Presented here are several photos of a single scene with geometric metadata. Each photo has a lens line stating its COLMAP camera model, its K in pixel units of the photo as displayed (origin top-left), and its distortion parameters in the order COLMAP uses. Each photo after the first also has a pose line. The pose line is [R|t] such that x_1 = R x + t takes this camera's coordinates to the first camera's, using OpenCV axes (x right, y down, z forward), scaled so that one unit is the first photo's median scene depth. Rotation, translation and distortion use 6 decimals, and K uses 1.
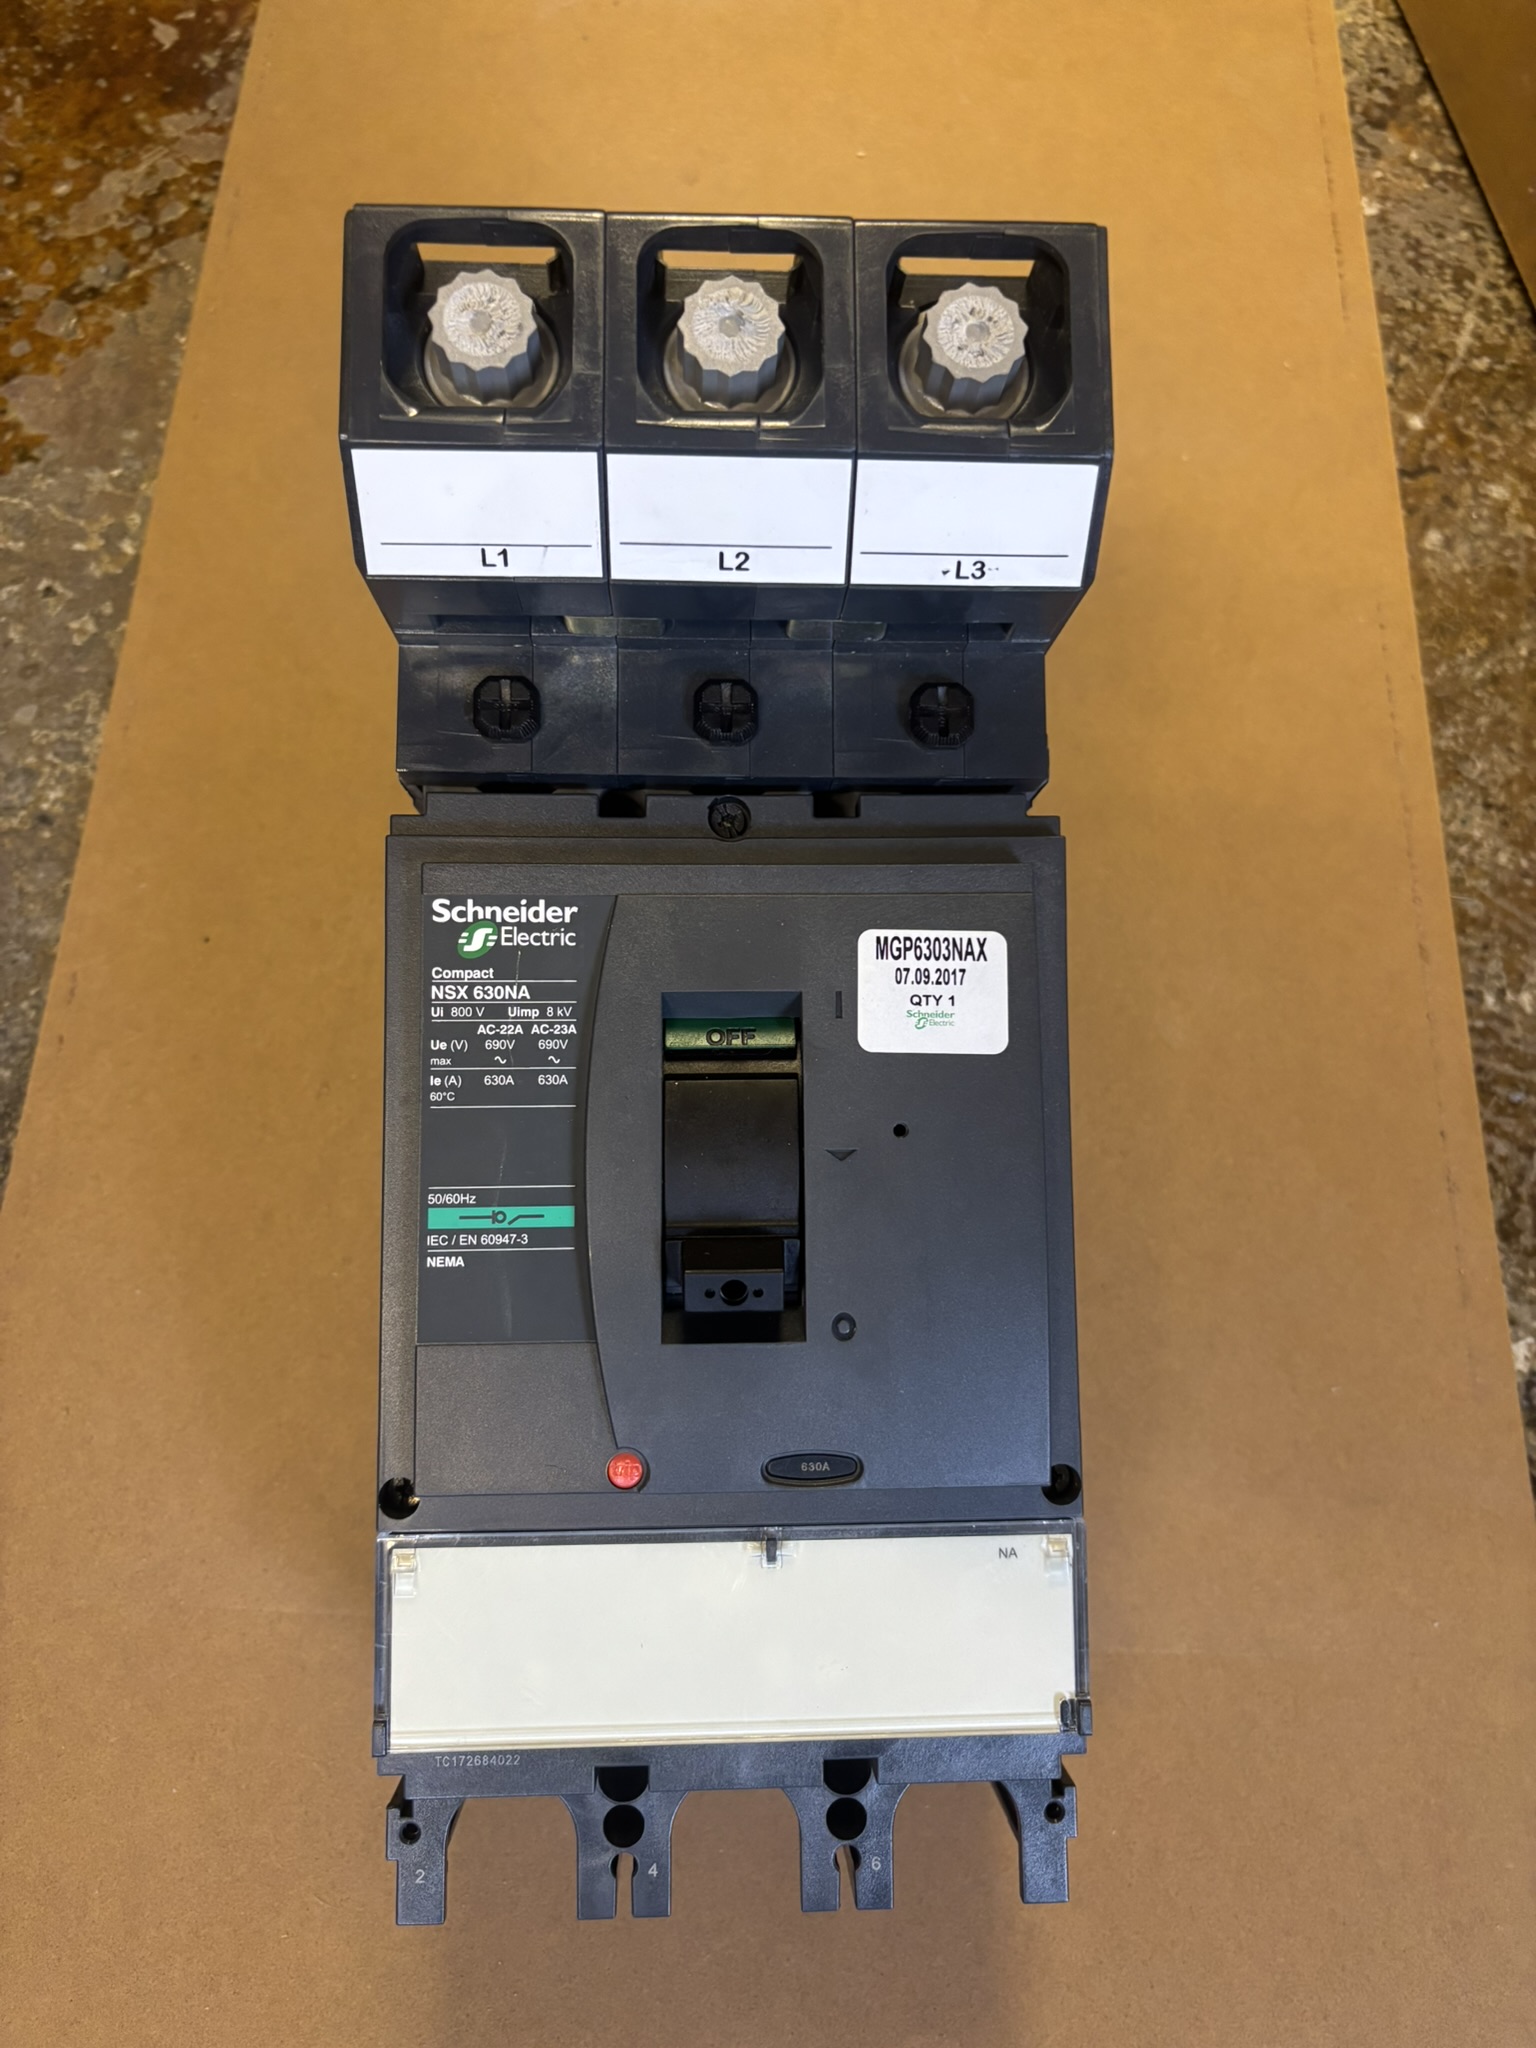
lens RADIAL K [[1502.3, 0, 768.0], [0, 1502.3, 1024.0], [0, 0, 1]] dist [0.006345, -0.001490]
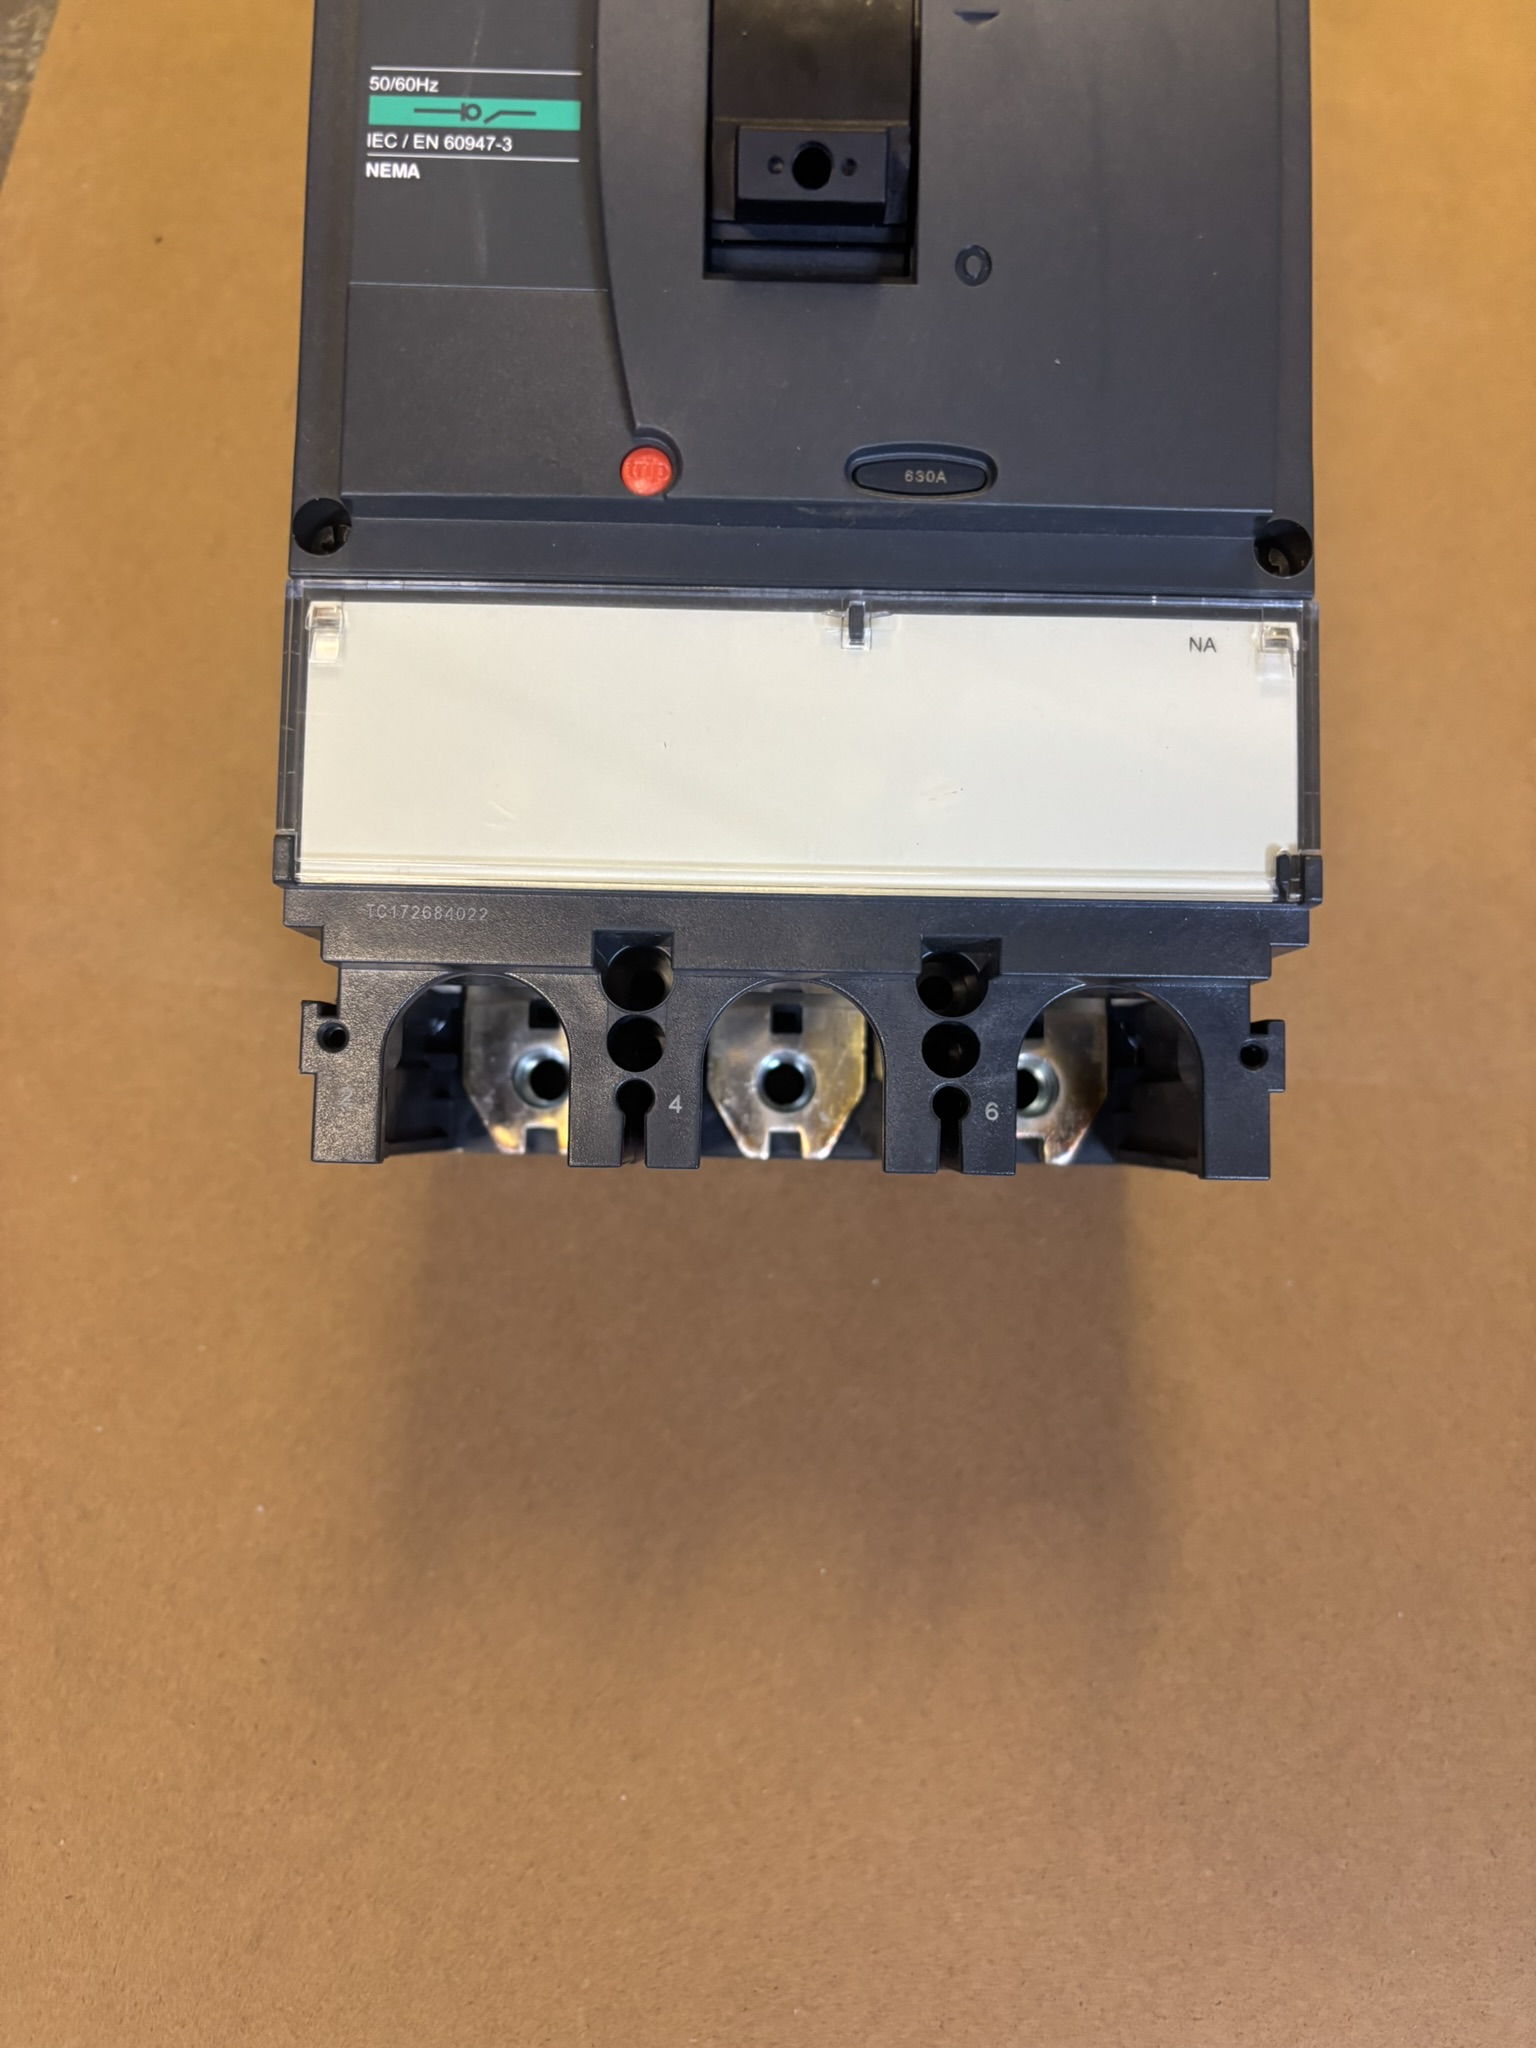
lens RADIAL K [[1517.1, 0, 768.0], [0, 1517.1, 1024.0], [0, 0, 1]] dist [-0.006549, -0.006040]
pose [[0.998761, 0.025275, -0.042875, -0.003735], [-0.024226, 0.999398, 0.024819, 0.517825], [0.043476, -0.023749, 0.998772, 0.303614]]
